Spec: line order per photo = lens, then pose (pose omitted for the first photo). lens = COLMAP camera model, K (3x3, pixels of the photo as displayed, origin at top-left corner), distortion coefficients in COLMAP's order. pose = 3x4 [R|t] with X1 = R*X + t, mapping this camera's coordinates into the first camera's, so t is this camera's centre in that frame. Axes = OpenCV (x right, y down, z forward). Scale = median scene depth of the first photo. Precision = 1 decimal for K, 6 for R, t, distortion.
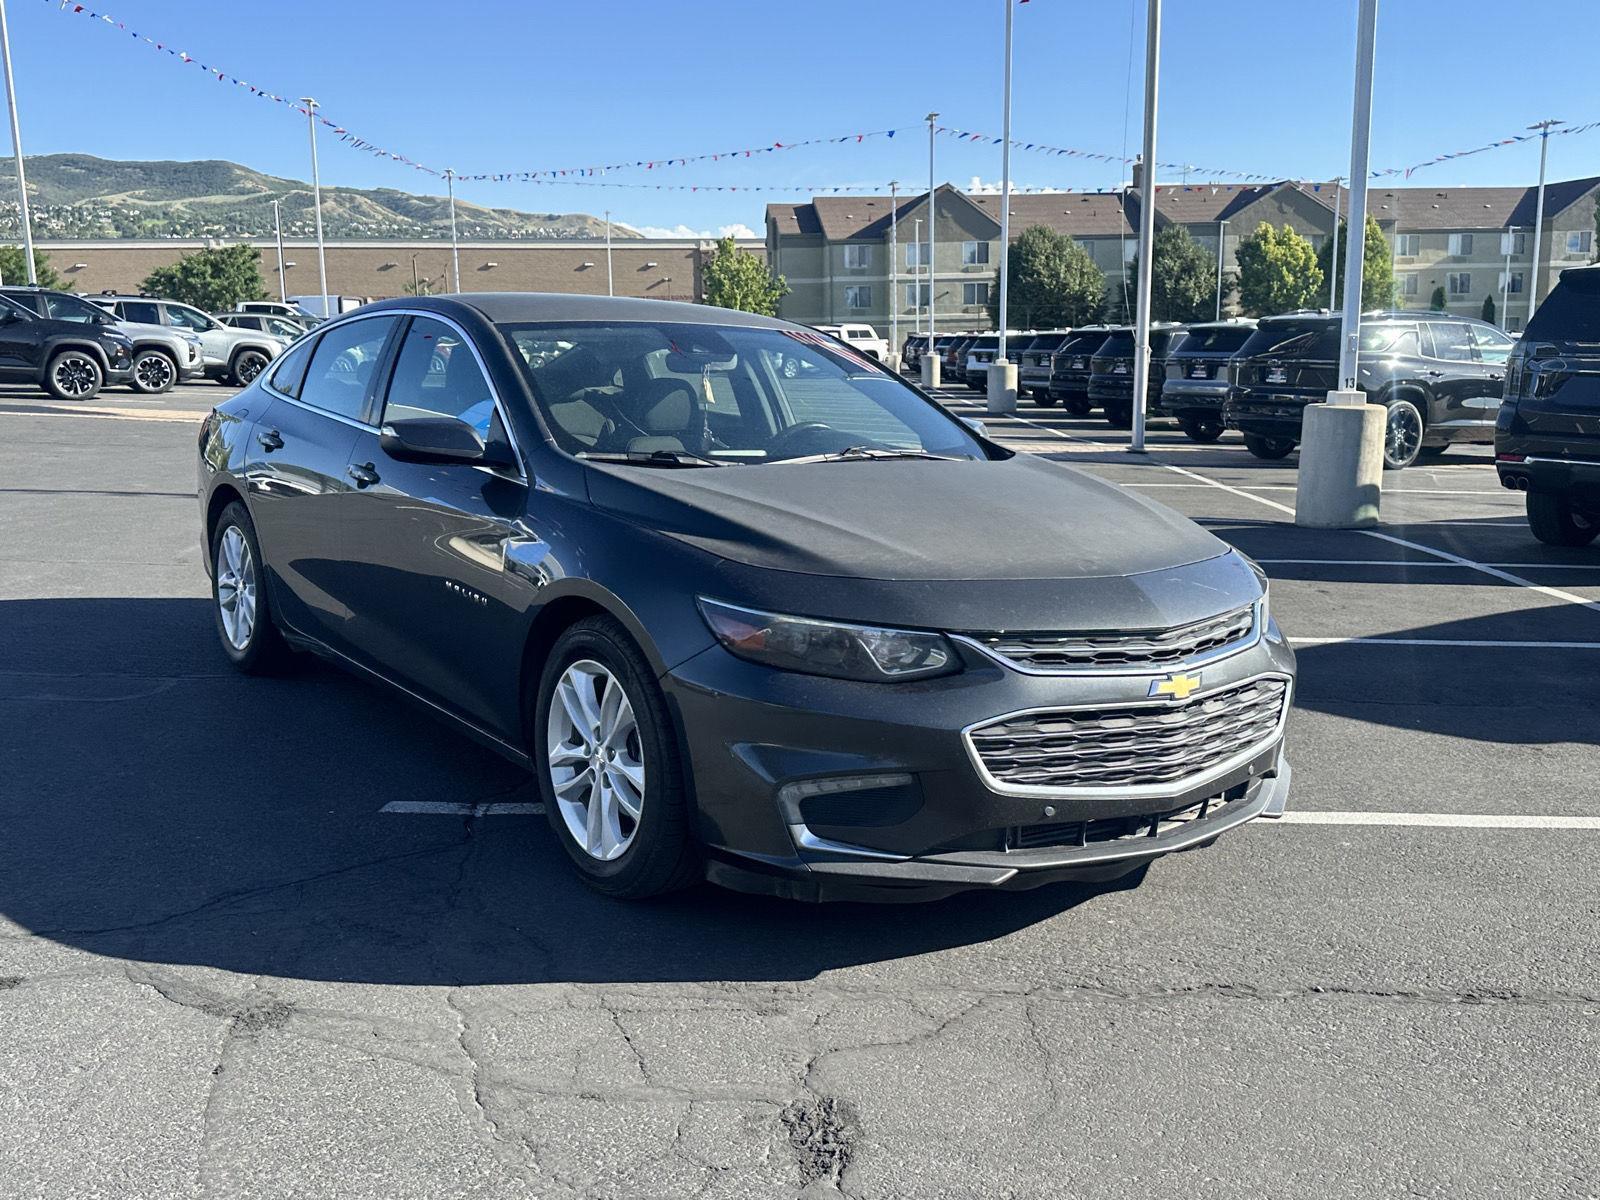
lens RADIAL K [[1419.2, 0, 771.6], [0, 1419.2, 614.2], [0, 0, 1]] dist [0.158517, -0.303621]
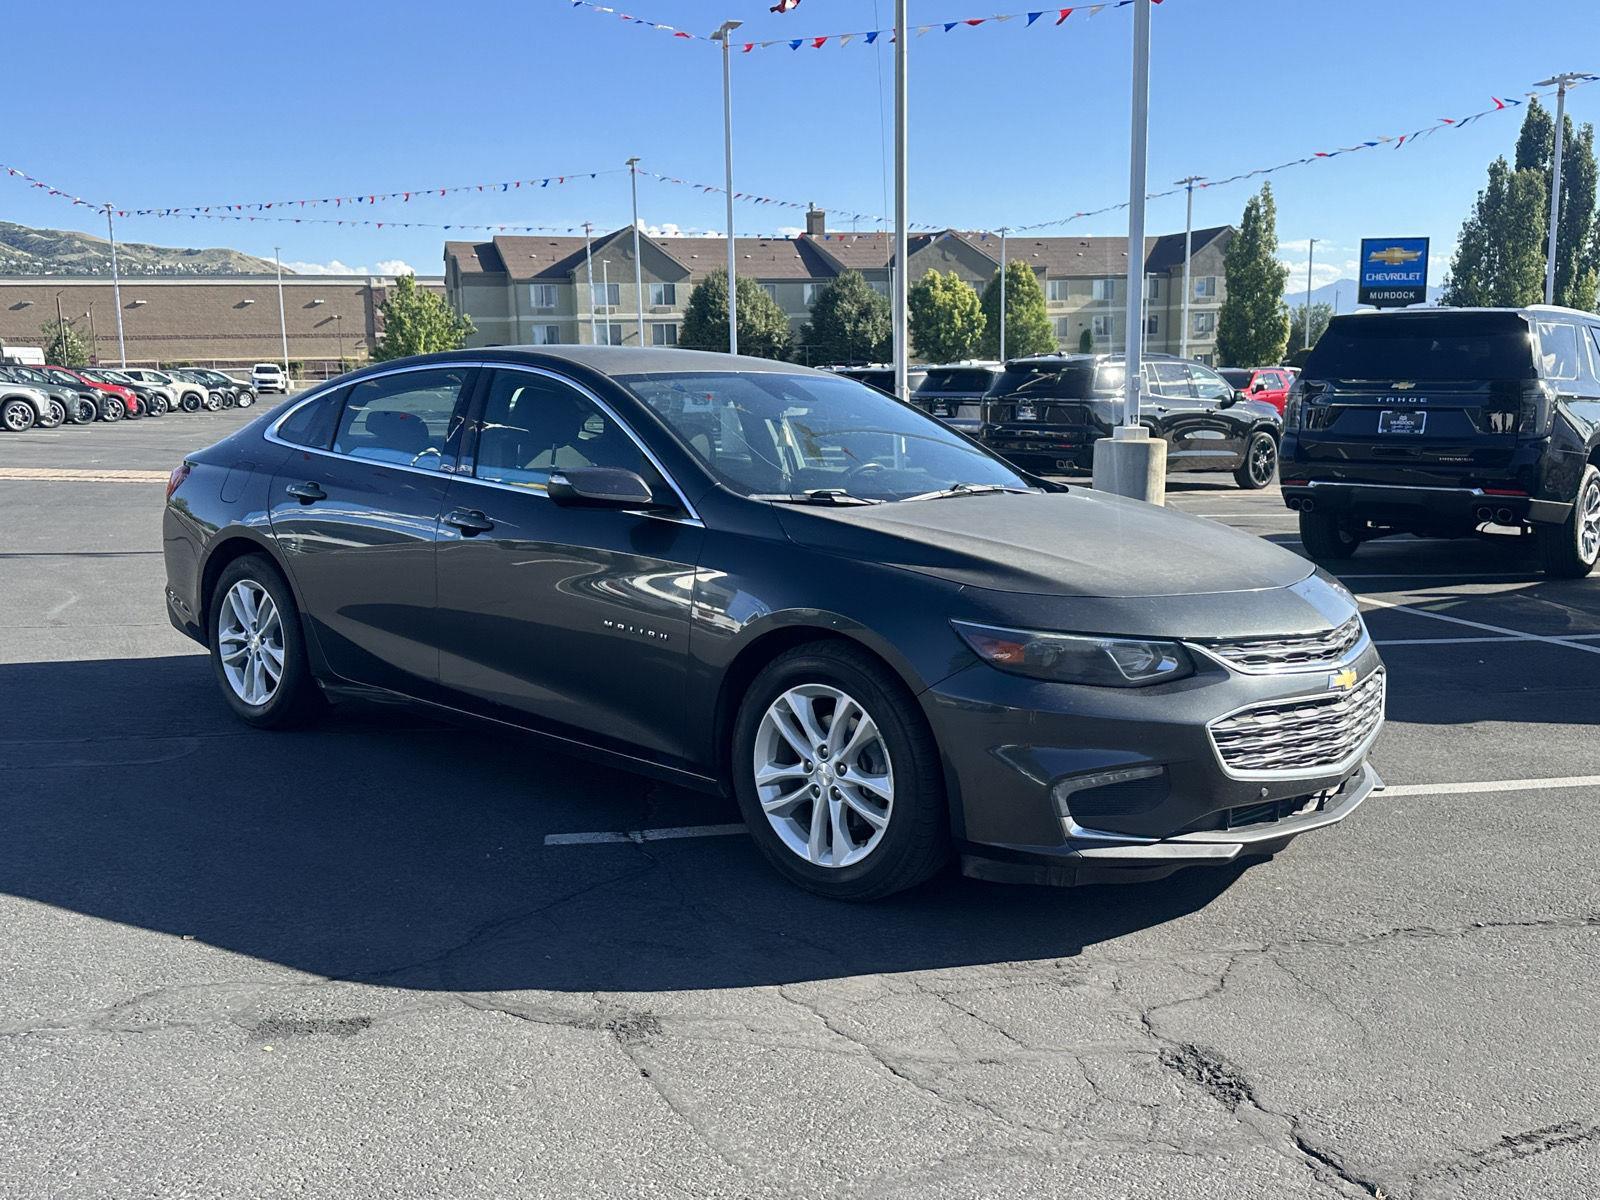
lens RADIAL K [[1419.2, 0, 771.6], [0, 1419.2, 614.2], [0, 0, 1]] dist [0.158517, -0.303621]
pose [[0.979043, -0.040995, 0.199483, -0.406199], [0.046301, 0.998685, -0.022003, 0.001430], [-0.198318, 0.030778, 0.979654, -0.064326]]
